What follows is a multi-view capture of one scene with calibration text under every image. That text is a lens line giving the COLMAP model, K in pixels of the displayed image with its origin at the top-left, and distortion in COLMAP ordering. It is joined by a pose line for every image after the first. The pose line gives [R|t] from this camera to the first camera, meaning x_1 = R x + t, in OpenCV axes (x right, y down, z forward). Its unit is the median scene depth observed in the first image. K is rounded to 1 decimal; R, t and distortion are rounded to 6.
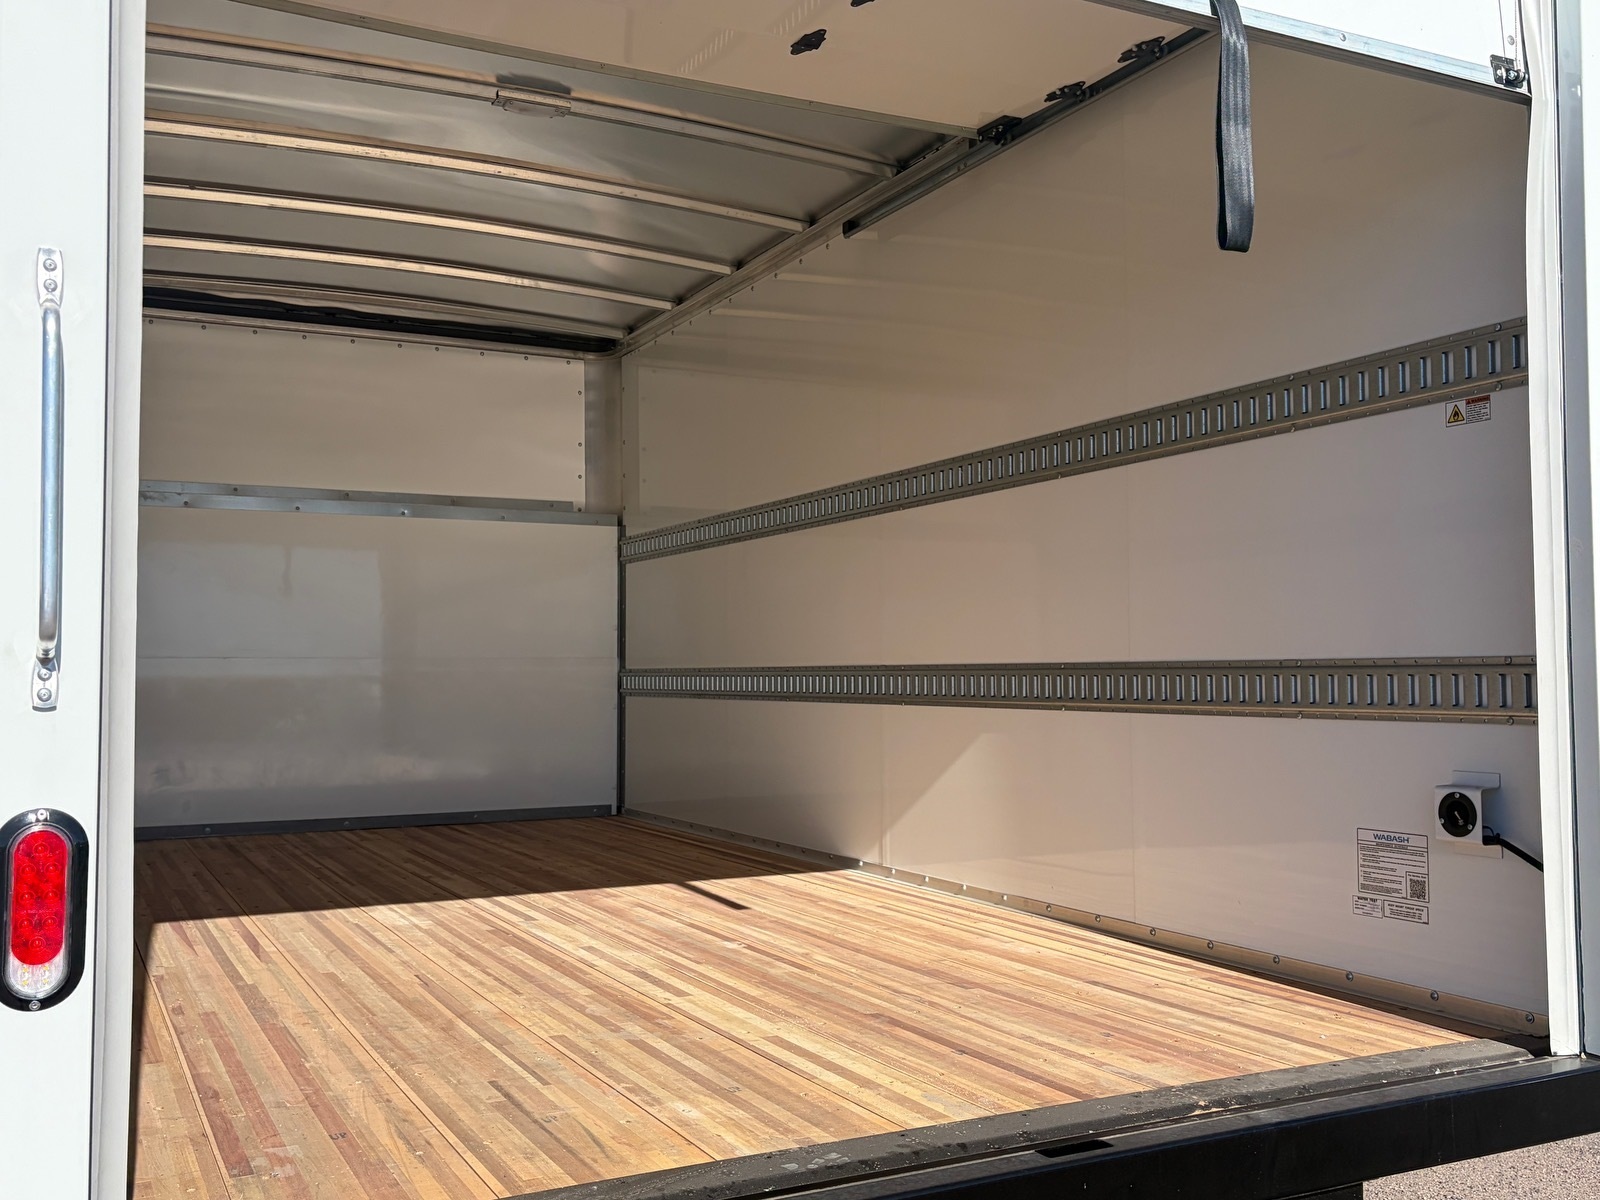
lens RADIAL K [[1507.6, 0, 800.0], [0, 1507.6, 600.0], [0, 0, 1]] dist [0.151408, -0.363254]
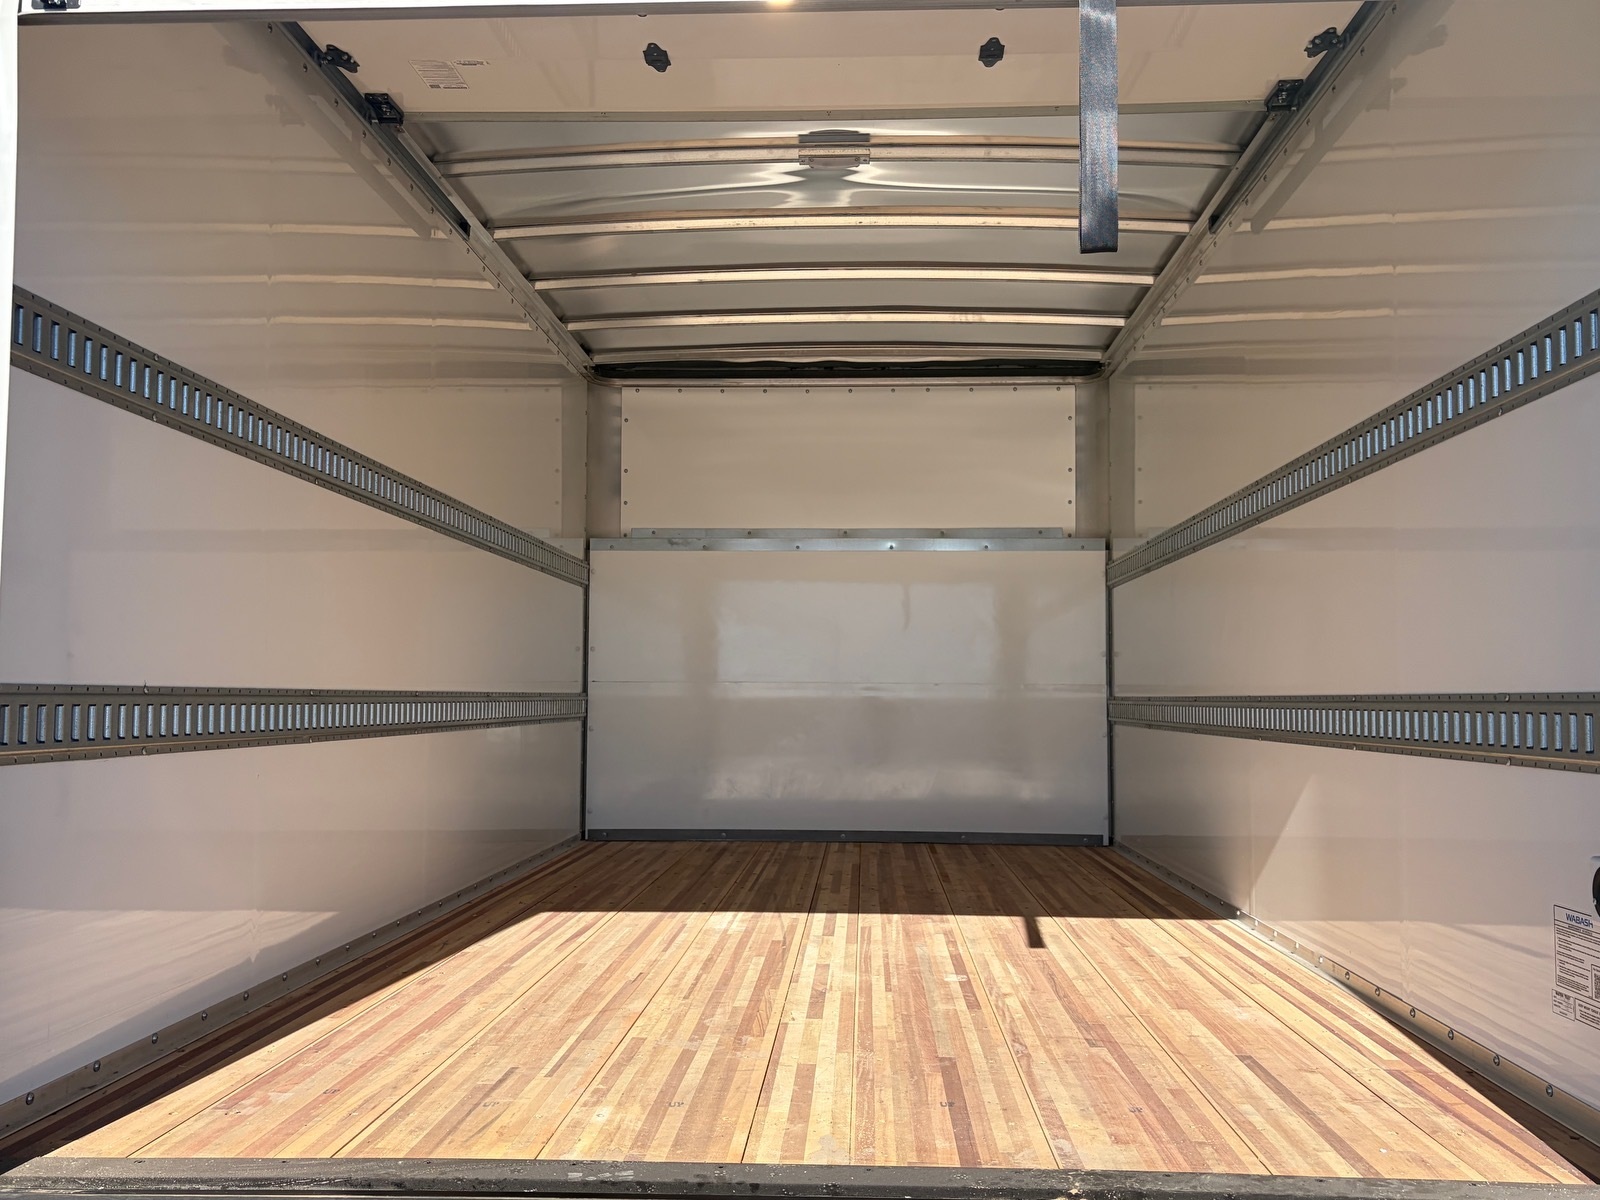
lens RADIAL K [[1511.1, 0, 800.0], [0, 1511.1, 600.0], [0, 0, 1]] dist [0.159896, -0.217582]
pose [[0.871828, -0.022718, -0.489285, 0.199123], [0.014648, 0.999686, -0.020315, 0.000446], [0.489593, 0.010544, 0.871887, 0.047523]]
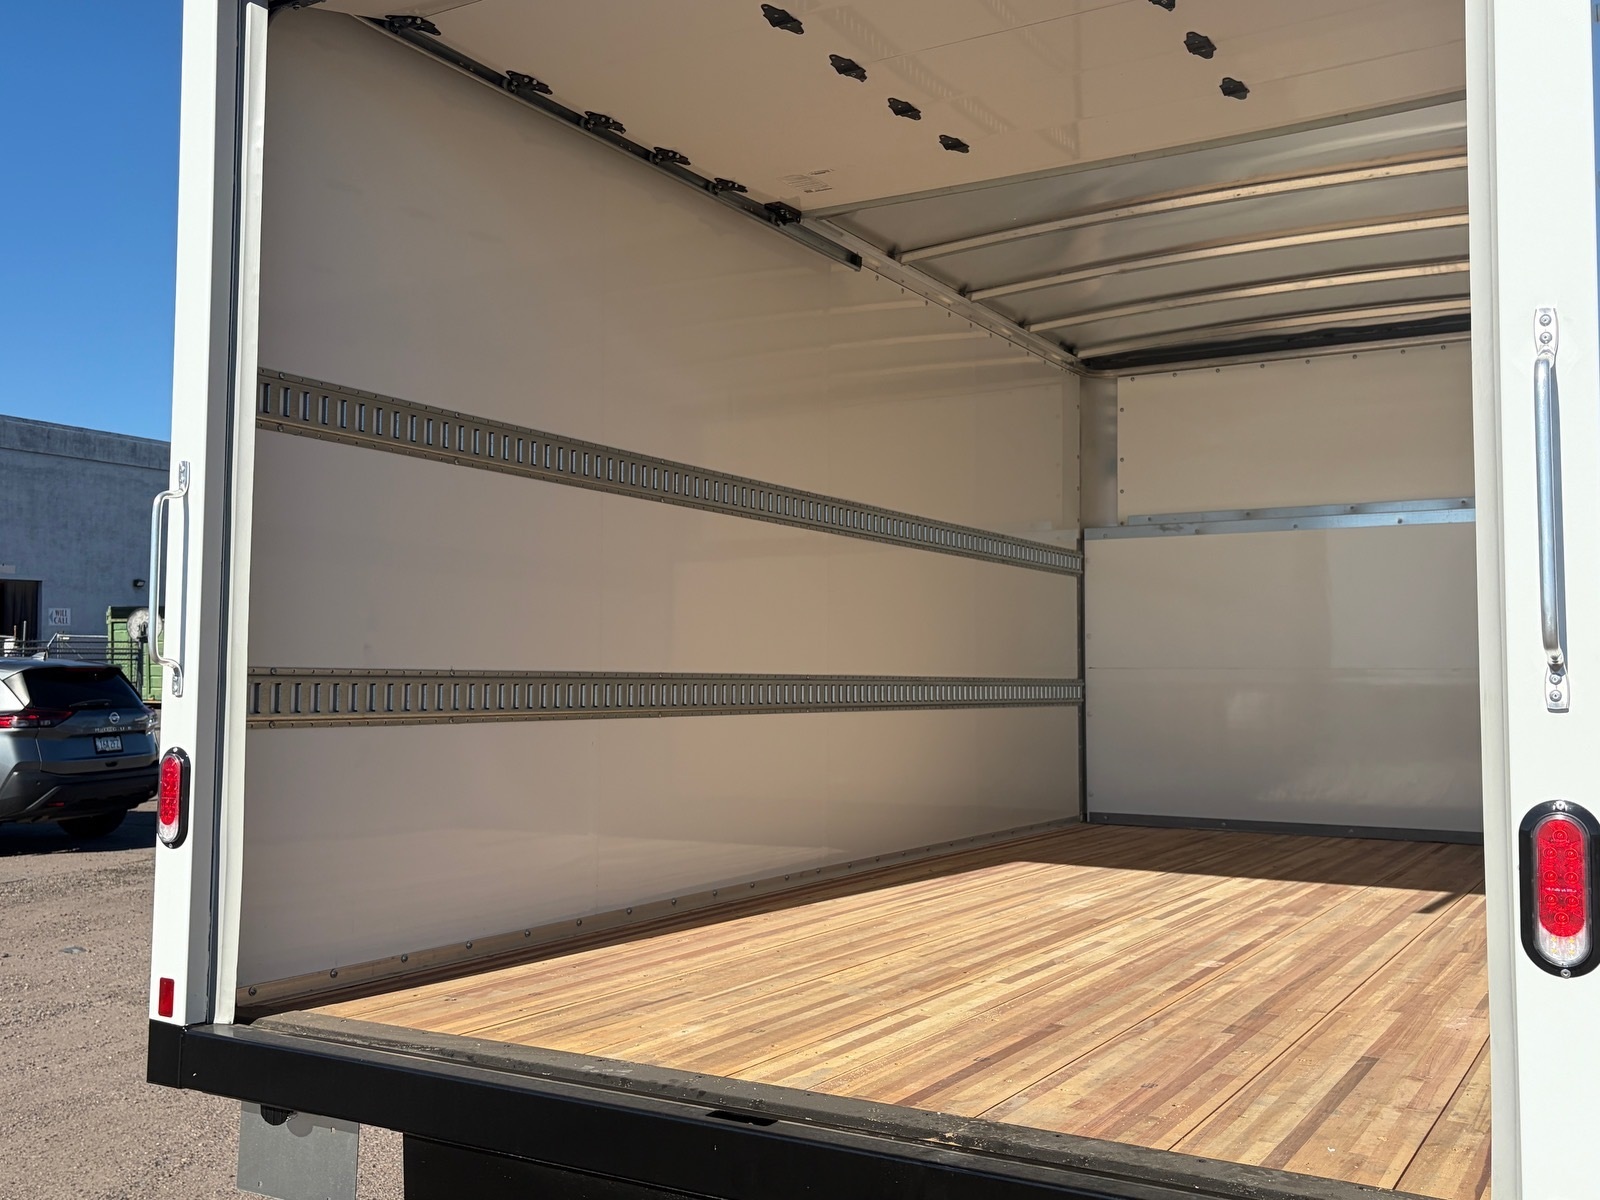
lens RADIAL K [[1507.6, 0, 800.0], [0, 1507.6, 600.0], [0, 0, 1]] dist [0.151408, -0.363254]
pose [[0.534310, -0.040807, -0.844303, 0.359812], [0.035129, 0.999043, -0.026055, 0.005957], [0.844559, -0.015738, 0.535232, 0.144819]]
